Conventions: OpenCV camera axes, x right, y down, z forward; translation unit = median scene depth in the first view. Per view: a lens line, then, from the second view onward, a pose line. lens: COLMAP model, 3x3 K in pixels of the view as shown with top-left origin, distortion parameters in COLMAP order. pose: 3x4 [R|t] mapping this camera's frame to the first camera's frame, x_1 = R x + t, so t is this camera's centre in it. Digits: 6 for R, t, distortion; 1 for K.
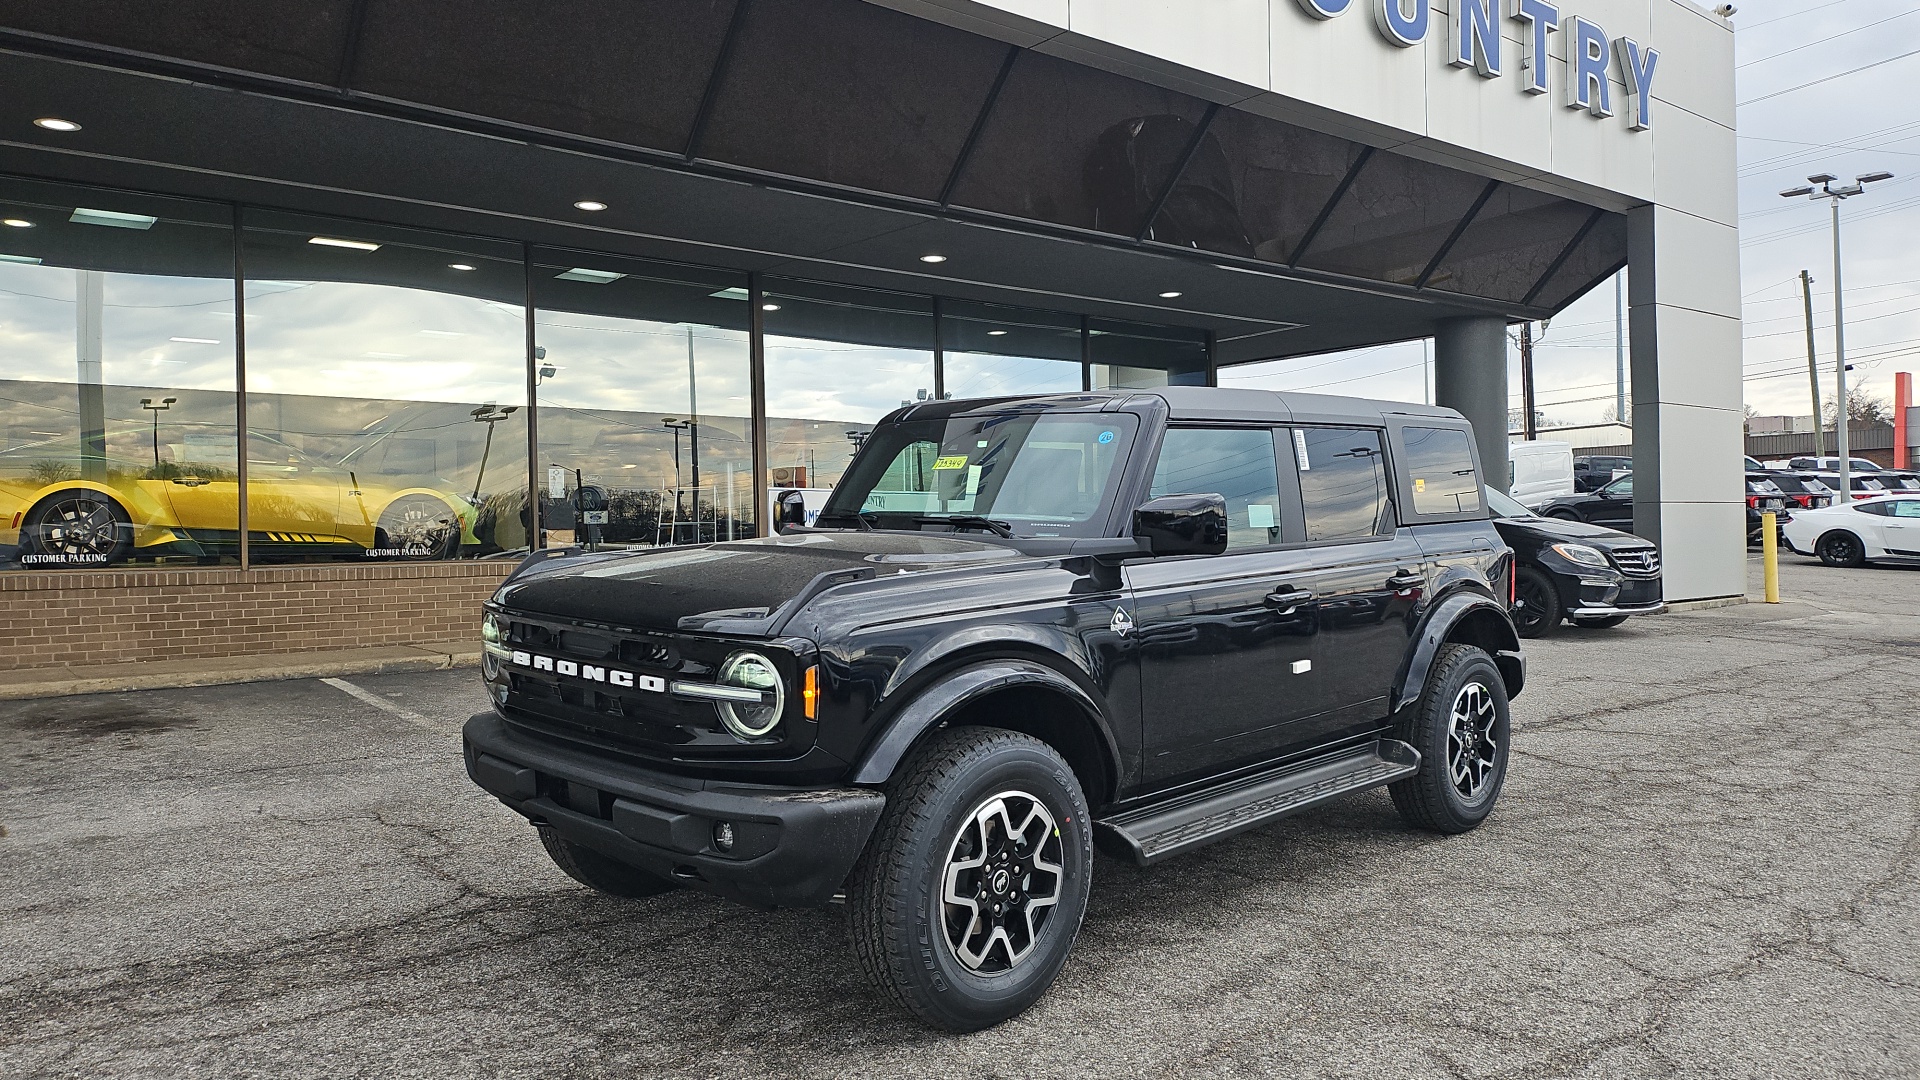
lens RADIAL K [[1330.0, 0, 960.0], [0, 1330.0, 540.0], [0, 0, 1]] dist [0.069988, -0.077805]
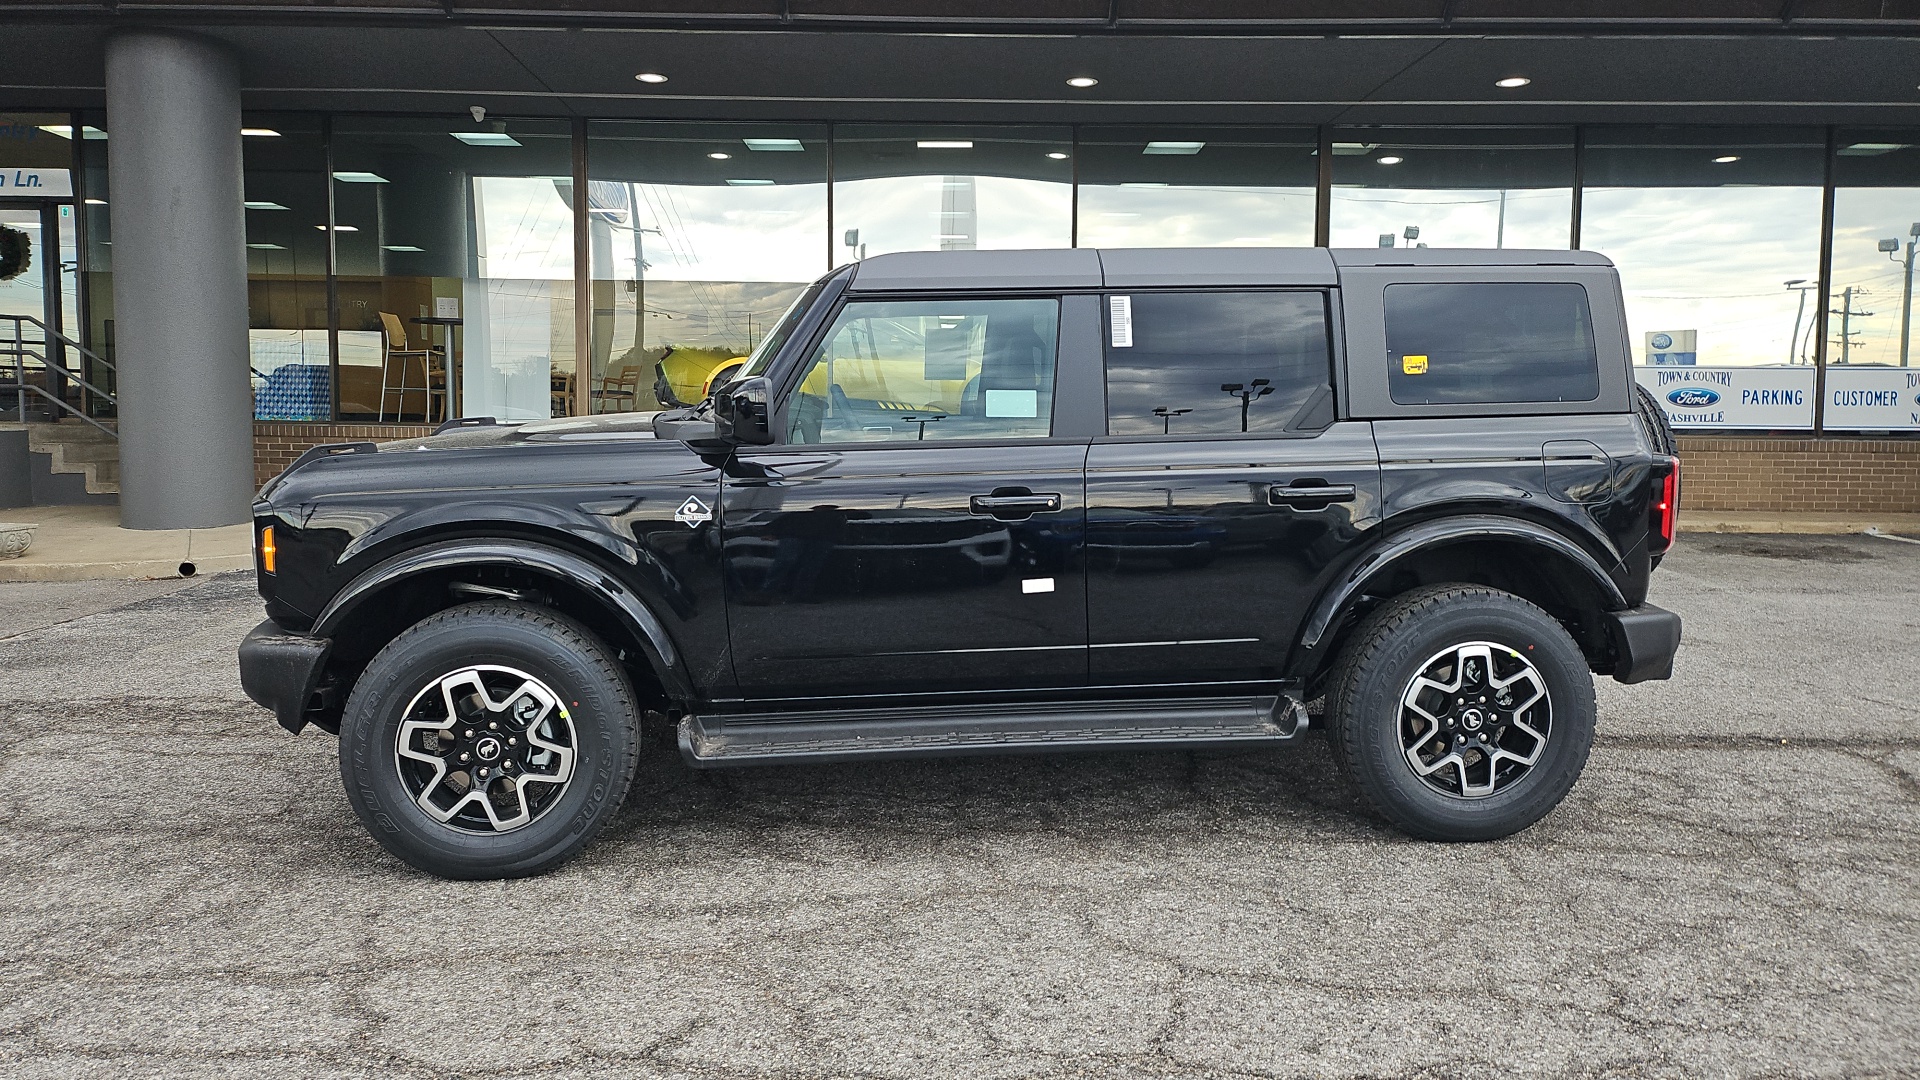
lens RADIAL K [[1336.6, 0, 954.6], [0, 1336.6, 518.3], [0, 0, 1]] dist [0.066730, -0.076263]
pose [[0.776375, 0.073419, -0.625981, 0.825165], [-0.024029, 0.995918, 0.087006, -0.020754], [0.629813, -0.052507, 0.774970, 0.363688]]
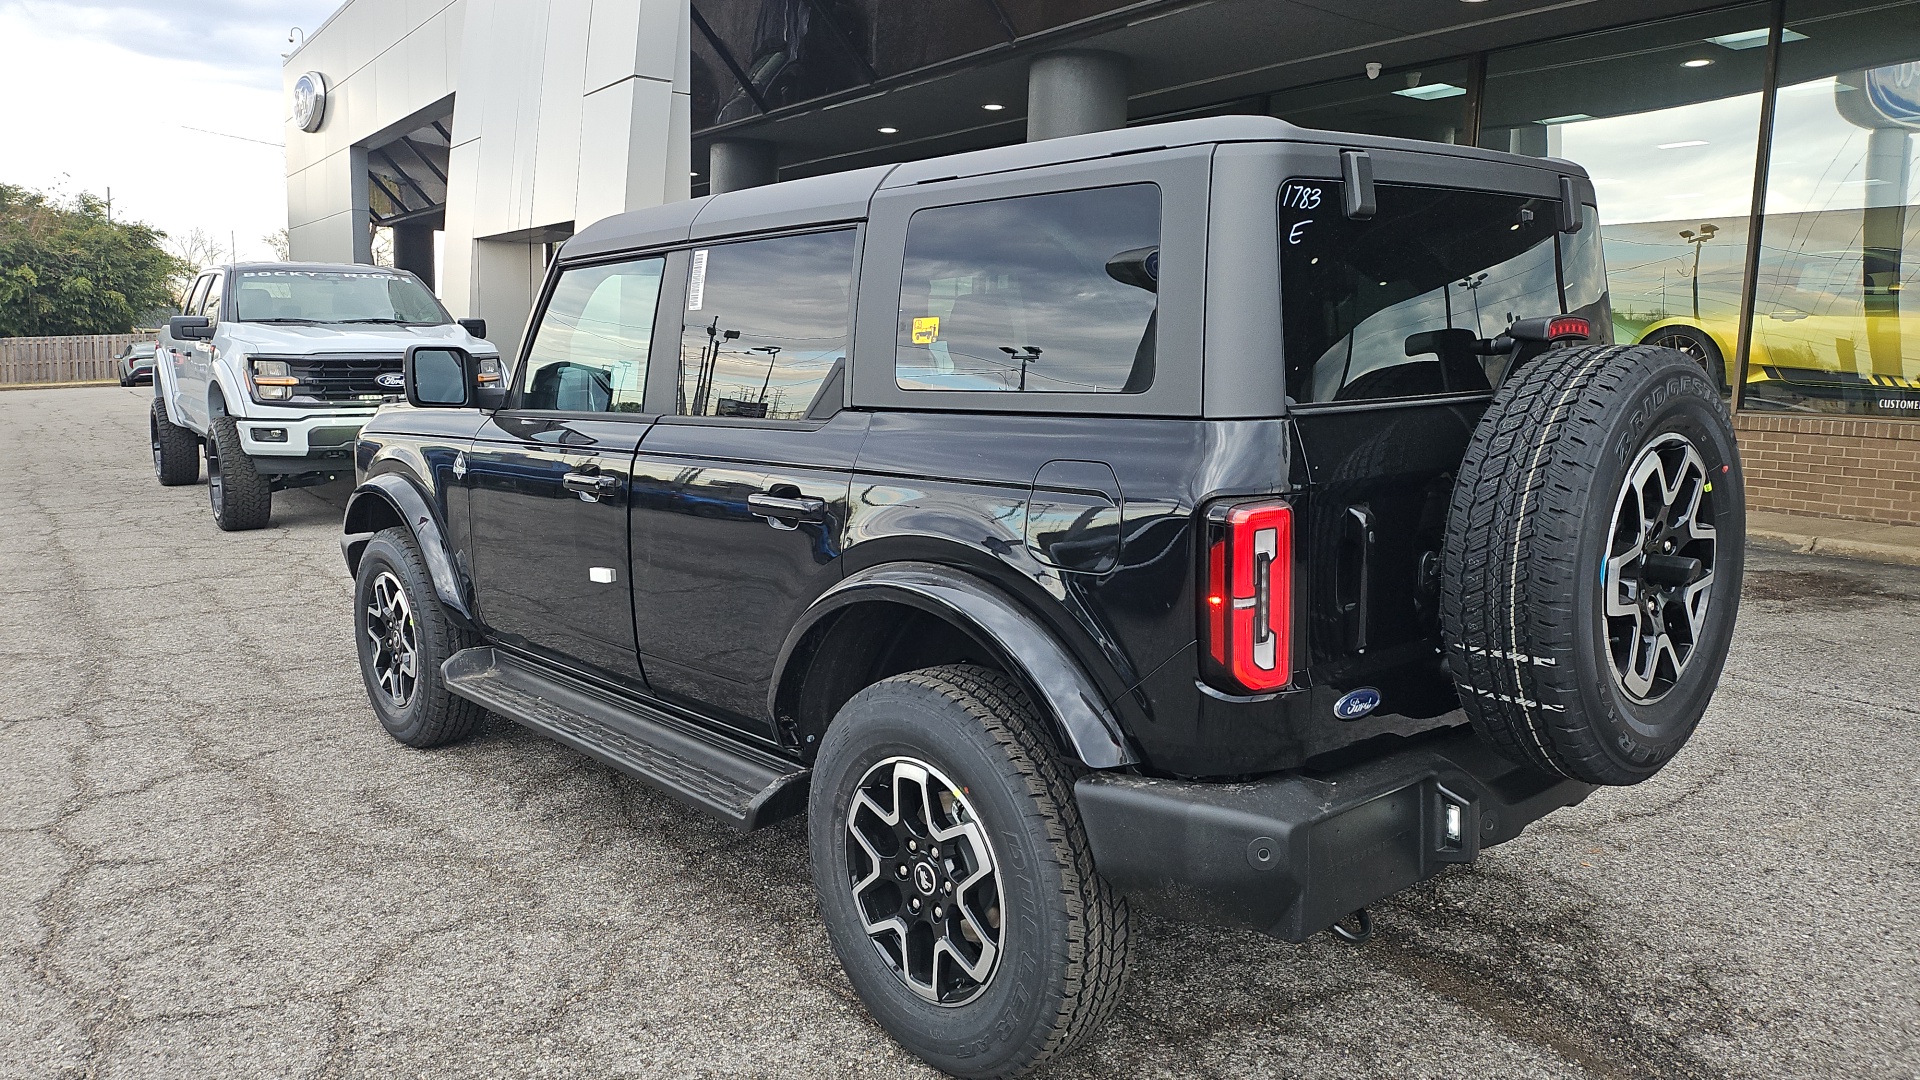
lens RADIAL K [[1336.6, 0, 954.6], [0, 1336.6, 518.3], [0, 0, 1]] dist [0.066730, -0.076263]
pose [[-0.066123, 0.137803, -0.988250, 1.117463], [-0.028276, 0.989761, 0.139906, -0.056272], [0.997411, 0.037195, -0.061549, 1.401939]]
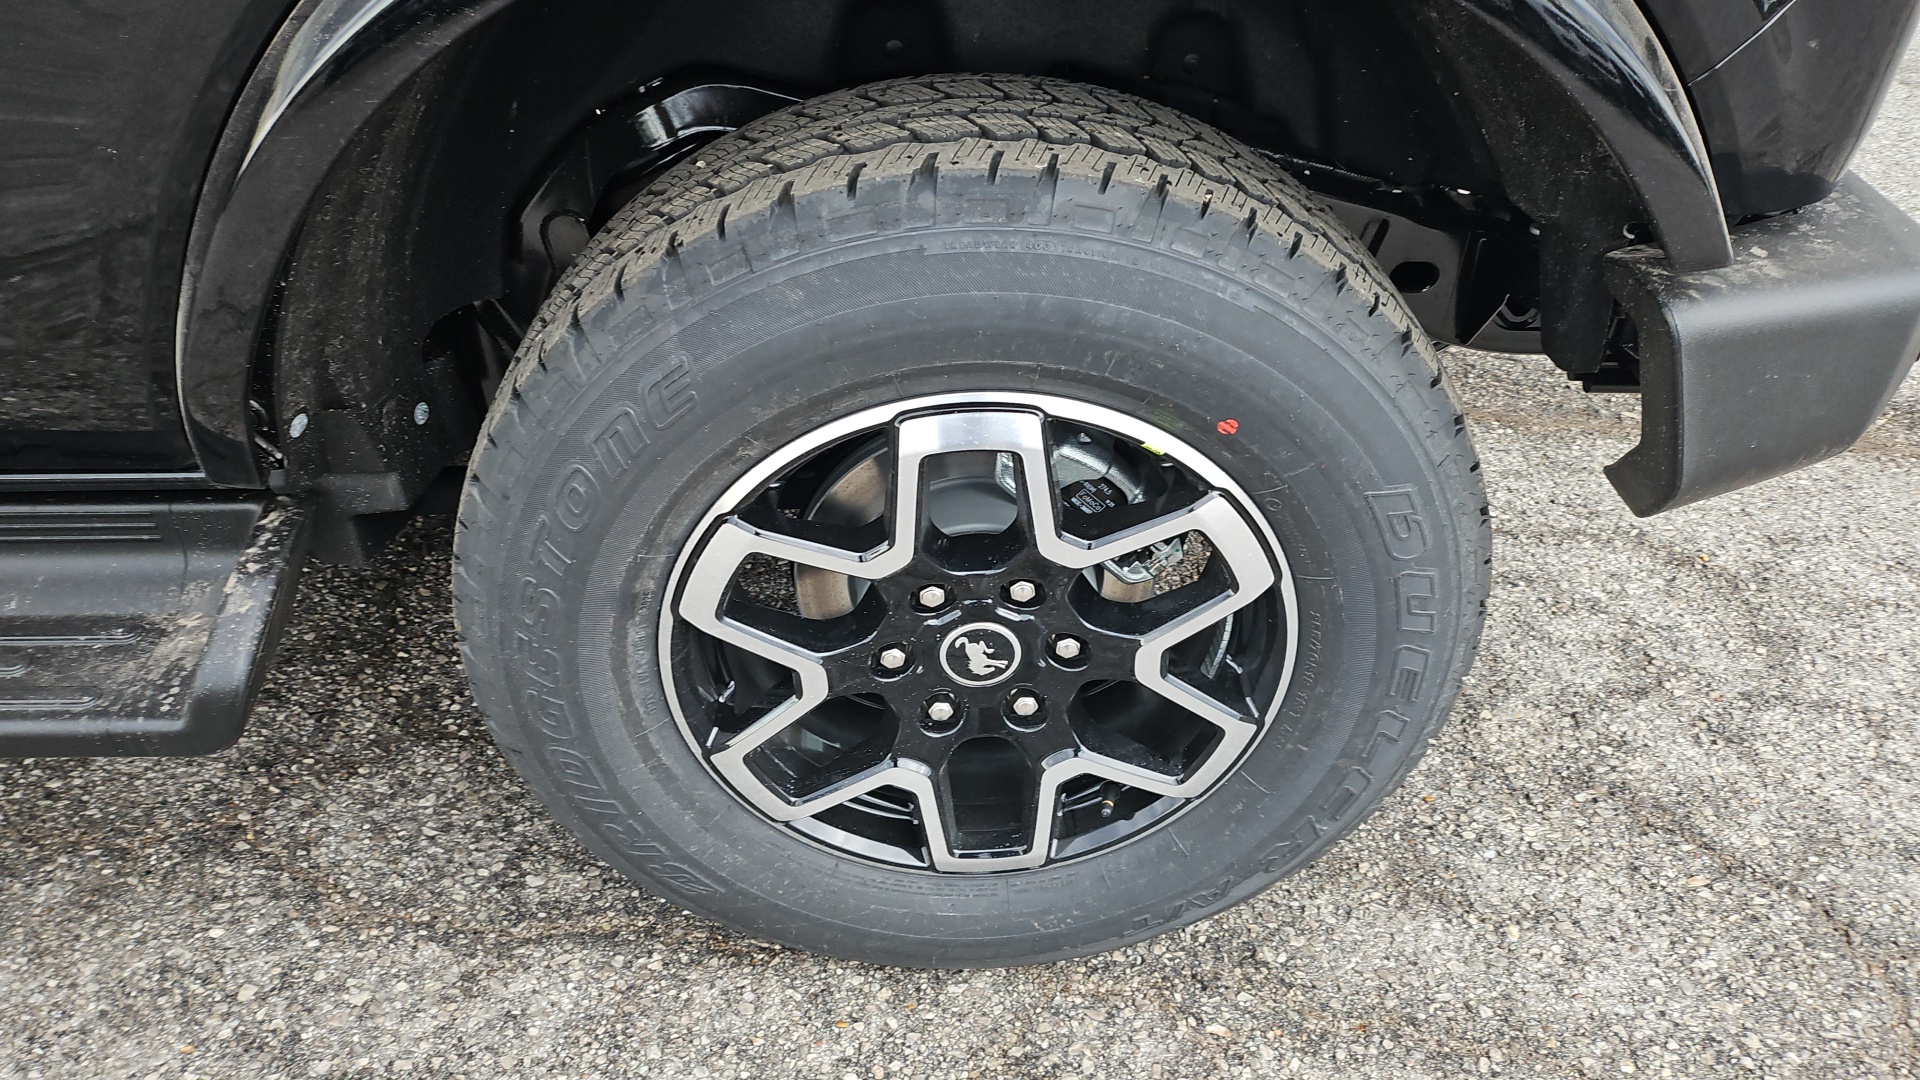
lens RADIAL K [[1359.8, 0, 996.1], [0, 1359.8, 536.5], [0, 0, 1]] dist [0.074909, -0.073971]
pose [[0.733523, 0.422941, -0.532038, 0.642348], [-0.061400, 0.820830, 0.567862, 0.038590], [0.676886, -0.383873, 0.628066, 1.205385]]
